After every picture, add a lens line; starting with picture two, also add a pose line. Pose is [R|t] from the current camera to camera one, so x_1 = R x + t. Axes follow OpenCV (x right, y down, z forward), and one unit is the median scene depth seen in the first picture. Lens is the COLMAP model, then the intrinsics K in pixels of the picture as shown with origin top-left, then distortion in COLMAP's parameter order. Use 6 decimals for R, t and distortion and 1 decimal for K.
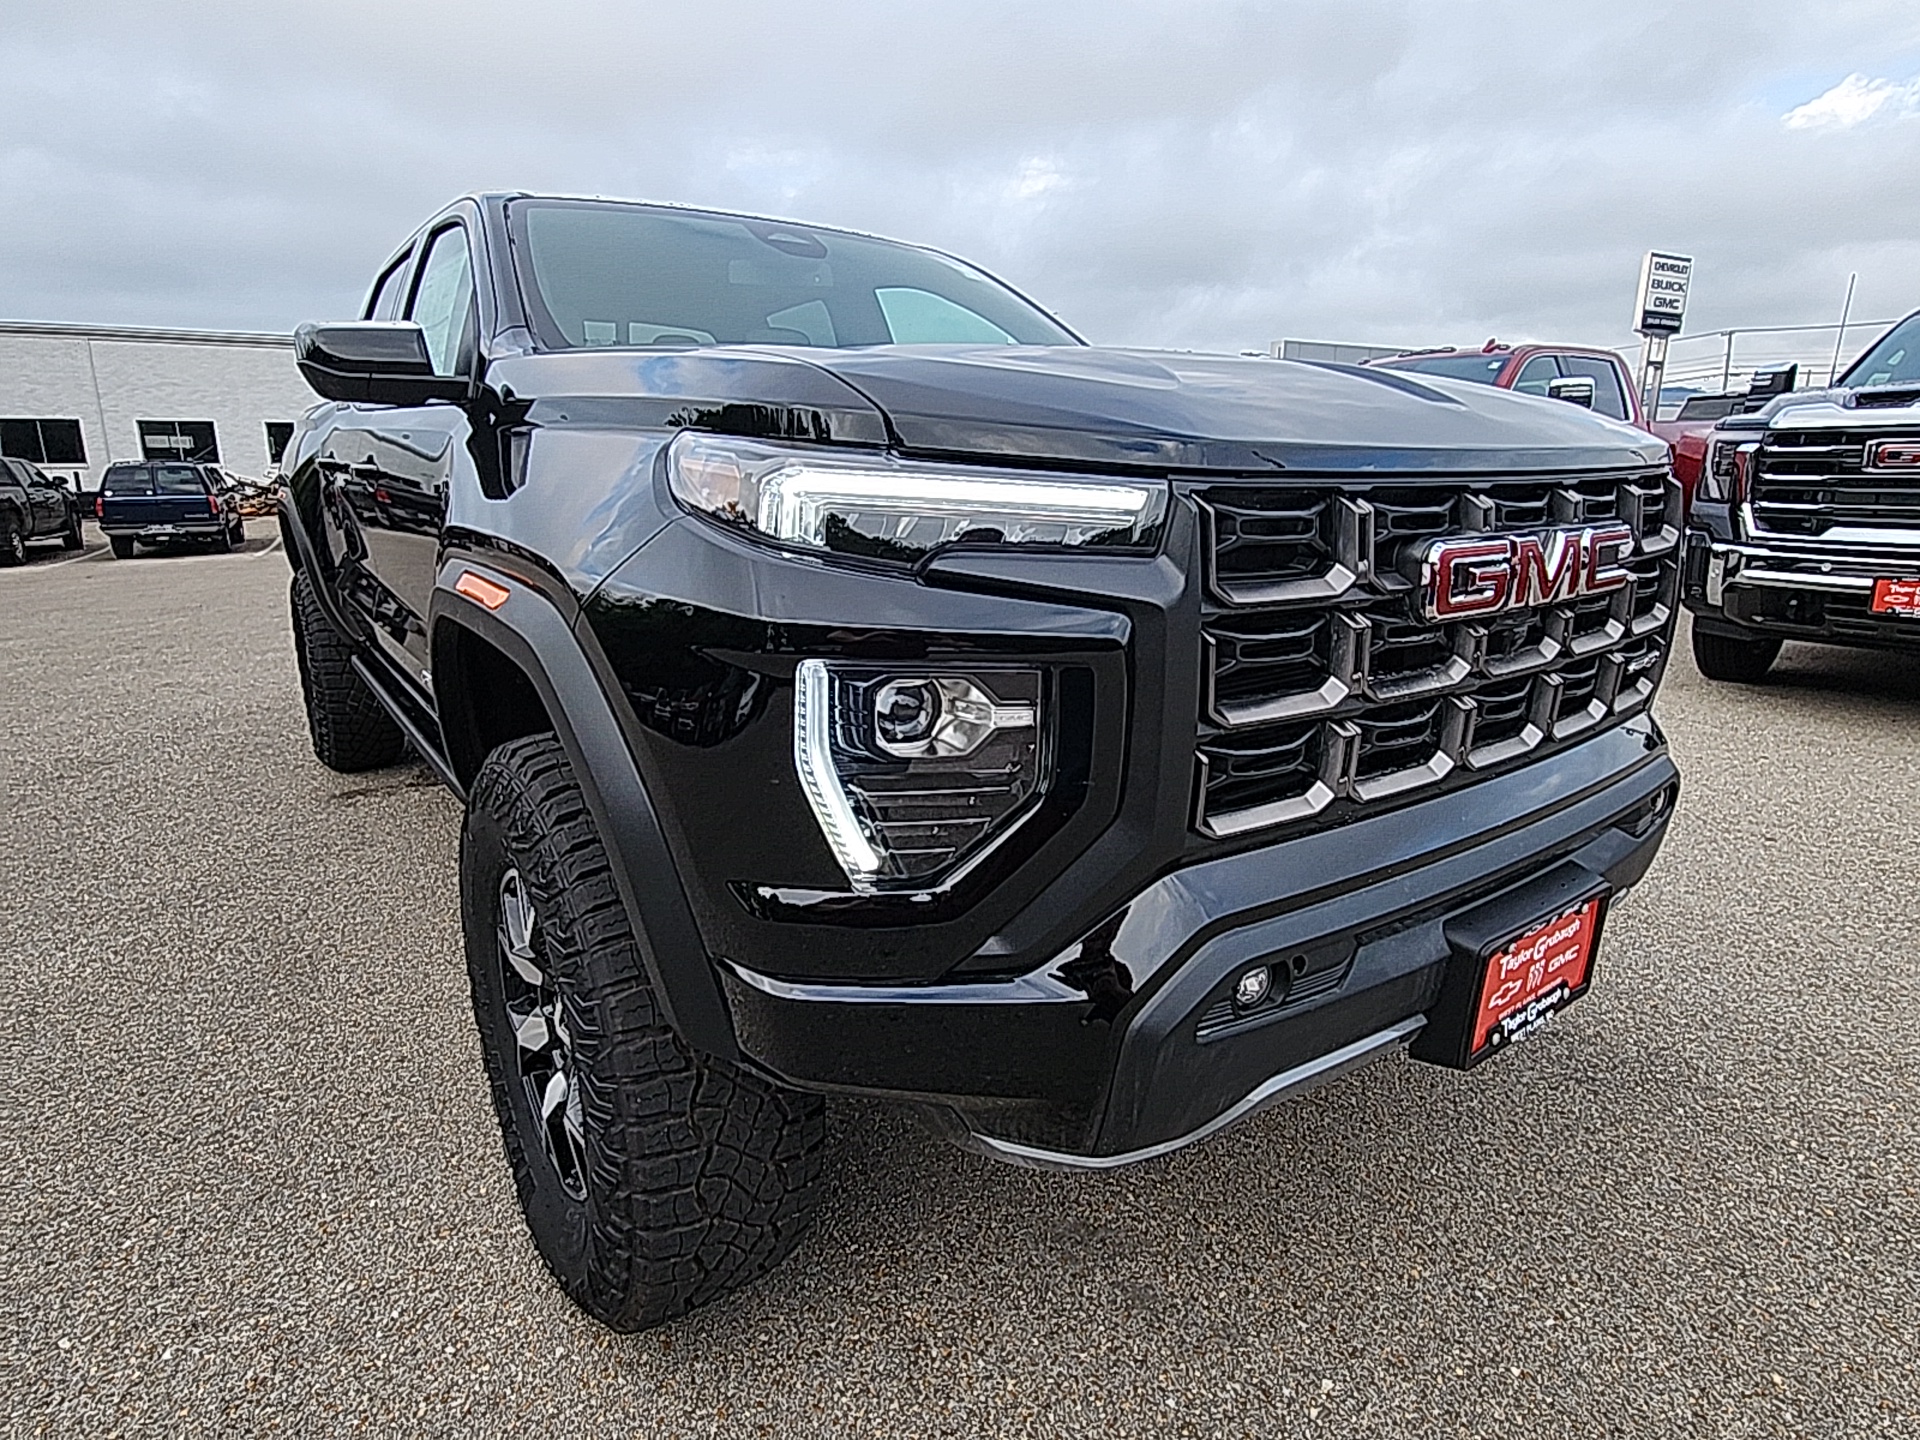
lens RADIAL K [[1126.7, 0, 959.0], [0, 1126.7, 726.4], [0, 0, 1]] dist [-0.004655, 0.005991]
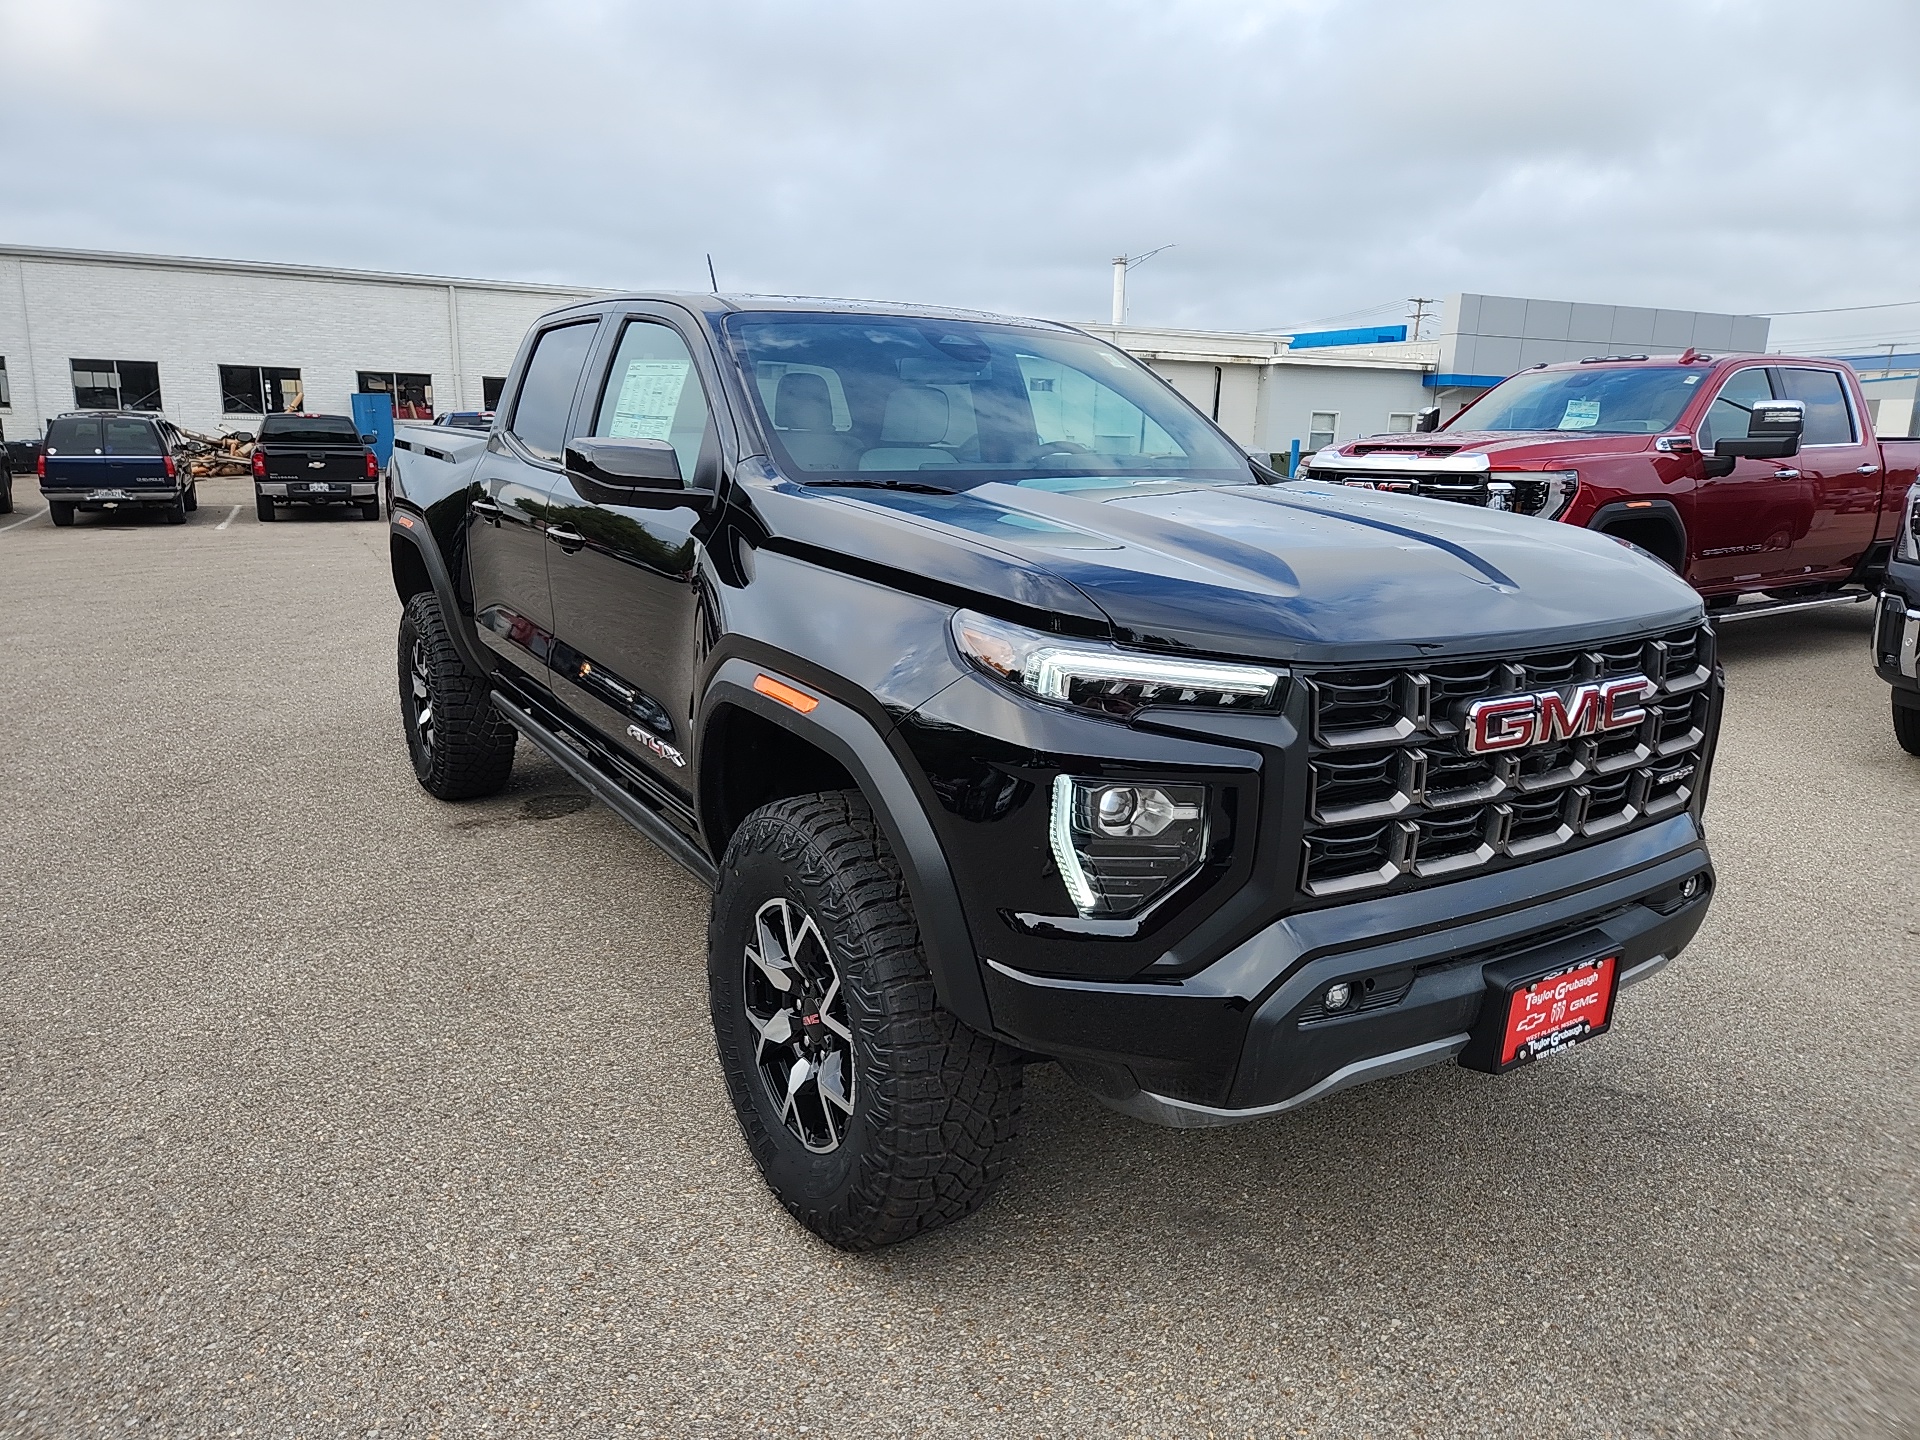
lens RADIAL K [[1444.1, 0, 952.0], [0, 1444.1, 725.0], [0, 0, 1]] dist [0.058880, -0.028077]
pose [[0.998003, 0.036935, -0.051240, -0.130722], [-0.037903, 0.999118, -0.018051, -0.060642], [0.050528, 0.019958, 0.998523, -0.762405]]
